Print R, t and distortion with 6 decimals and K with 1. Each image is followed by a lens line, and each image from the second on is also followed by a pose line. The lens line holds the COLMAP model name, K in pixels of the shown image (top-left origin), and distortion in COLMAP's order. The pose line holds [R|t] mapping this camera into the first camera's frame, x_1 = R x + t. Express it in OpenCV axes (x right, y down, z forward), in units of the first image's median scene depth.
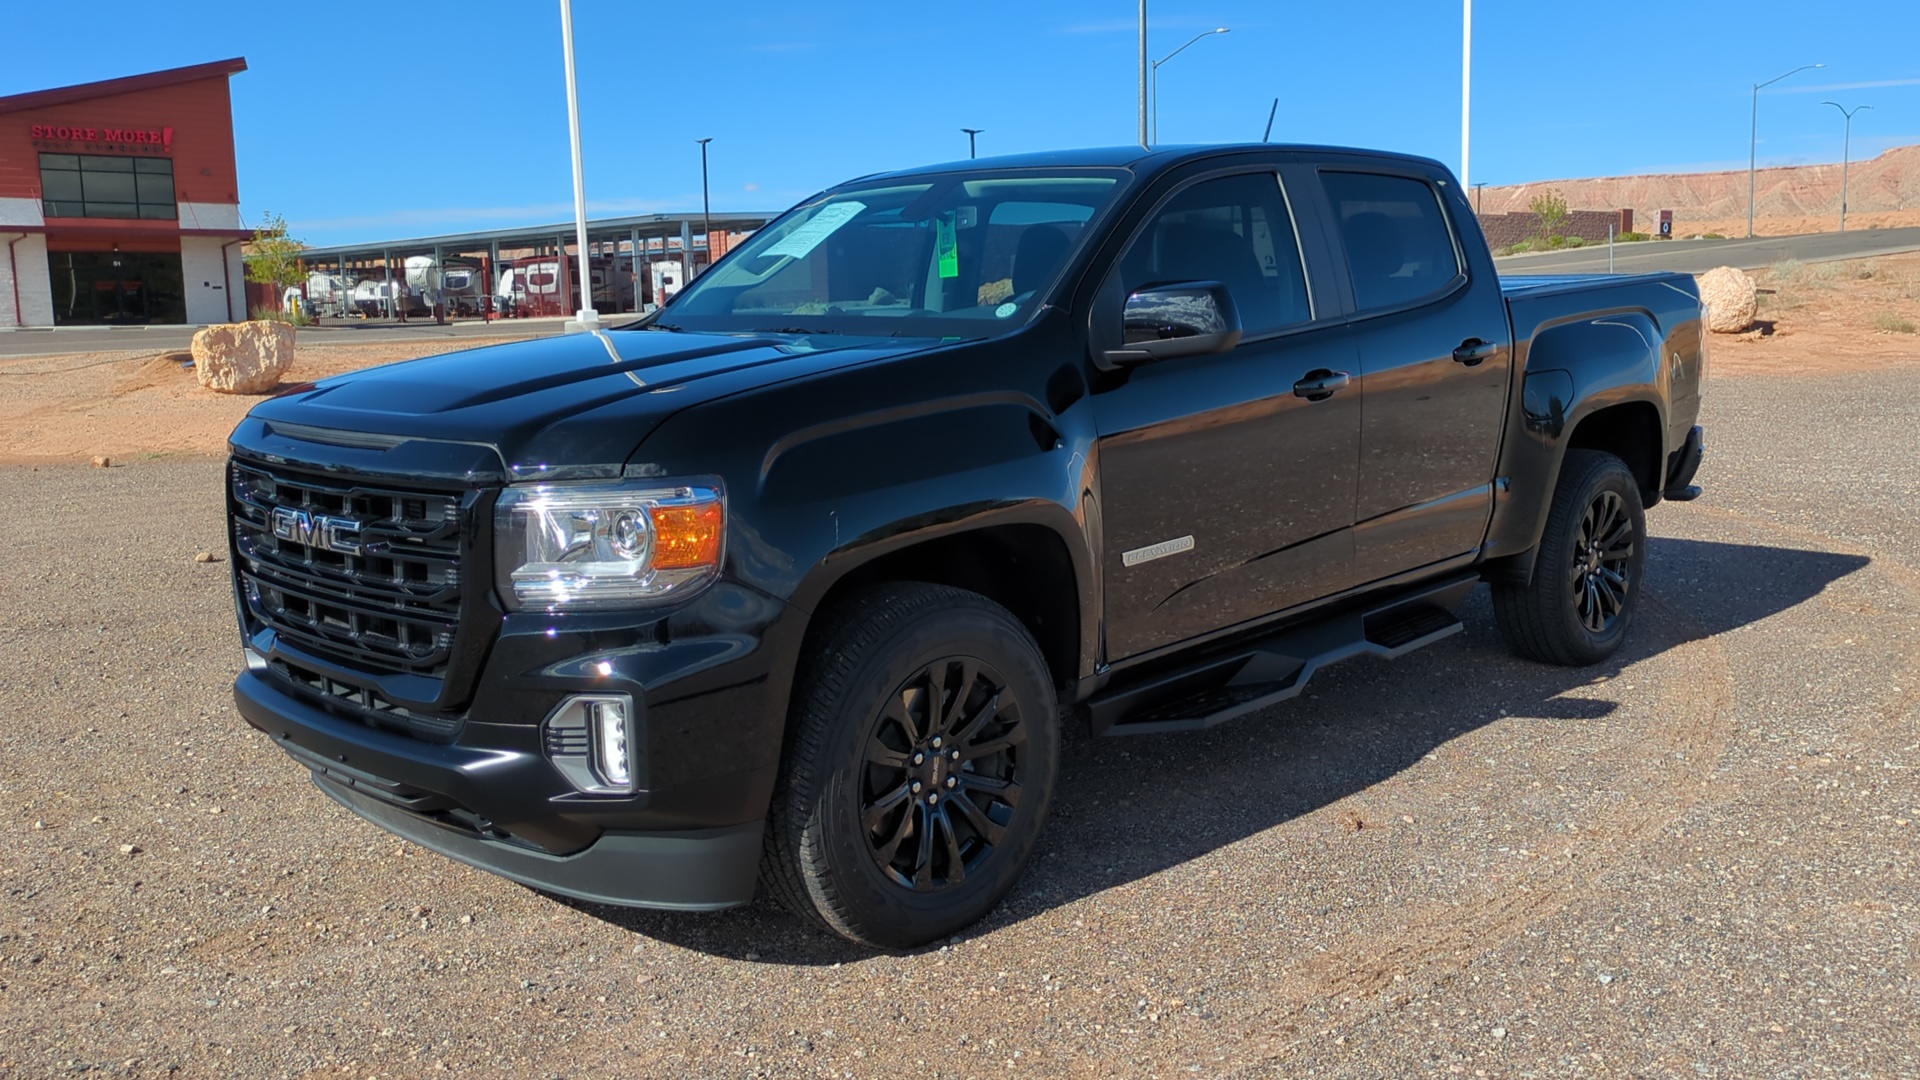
lens RADIAL K [[1673.9, 0, 959.3], [0, 1673.9, 542.3], [0, 0, 1]] dist [0.048069, -0.056231]
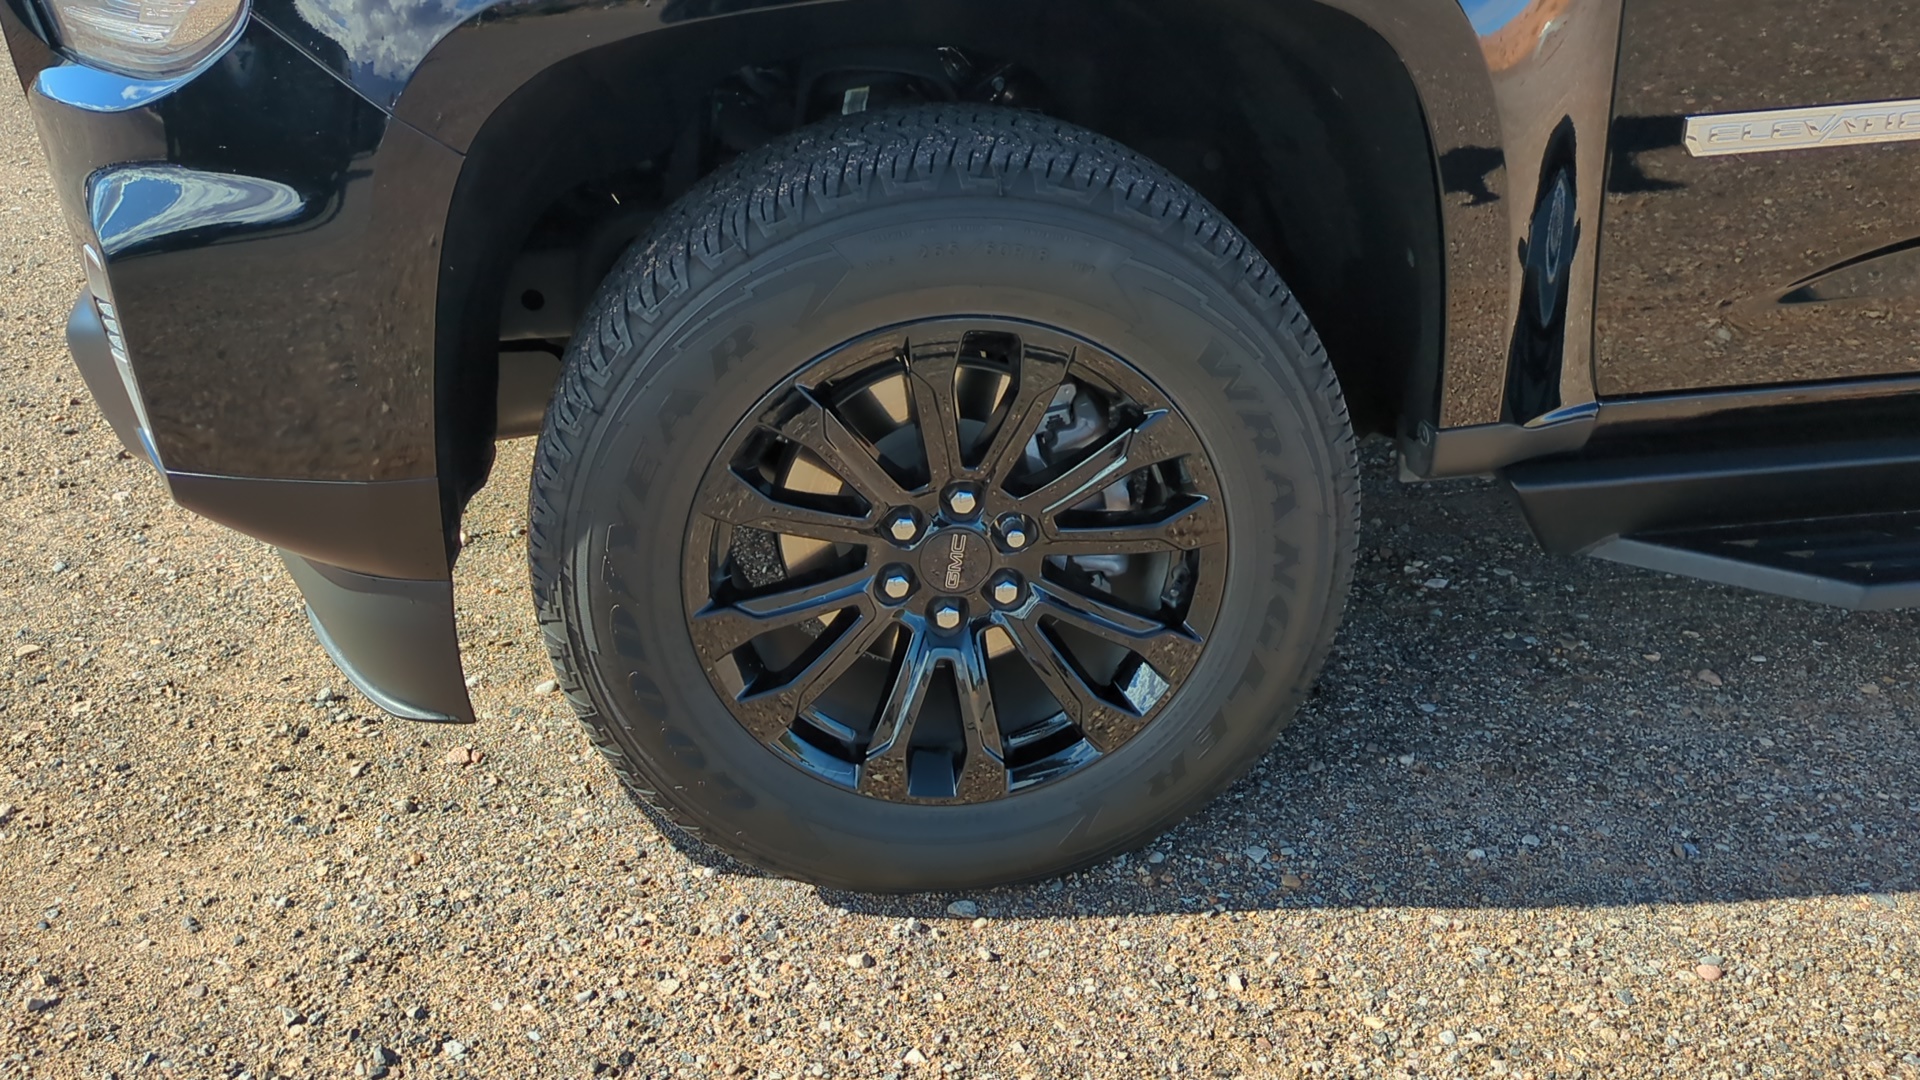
lens RADIAL K [[1673.9, 0, 962.4], [0, 1673.9, 540.3], [0, 0, 1]] dist [0.048069, -0.056231]
pose [[0.761516, 0.268665, -0.589841, 0.018142], [-0.088301, 0.944563, 0.316234, -0.000784], [0.642103, -0.188733, 0.743023, 0.048768]]
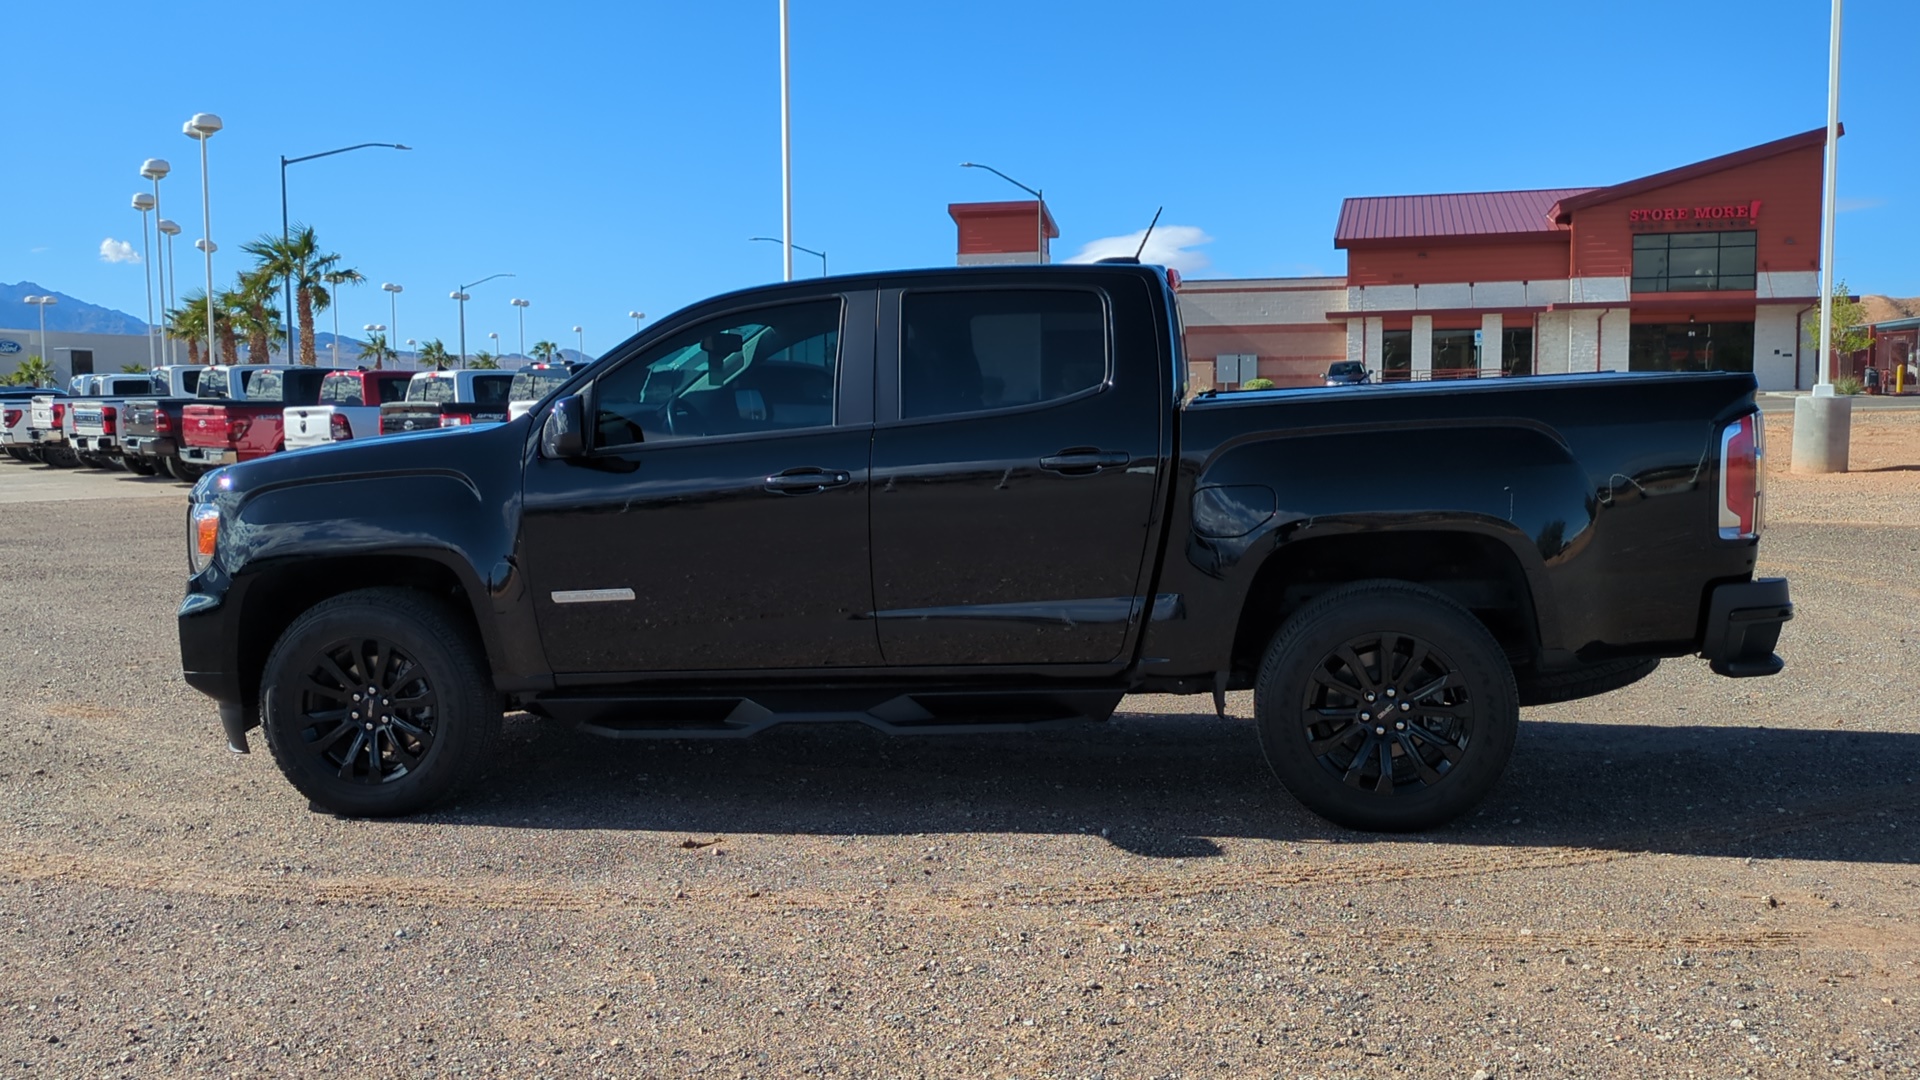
lens RADIAL K [[1673.9, 0, 989.5], [0, 1673.9, 548.6], [0, 0, 1]] dist [0.048069, -0.056231]
pose [[0.580134, 0.083860, -0.810193, 0.115236], [-0.110462, 0.993597, 0.023747, -0.008253], [0.806996, 0.075719, 0.585682, 0.038857]]
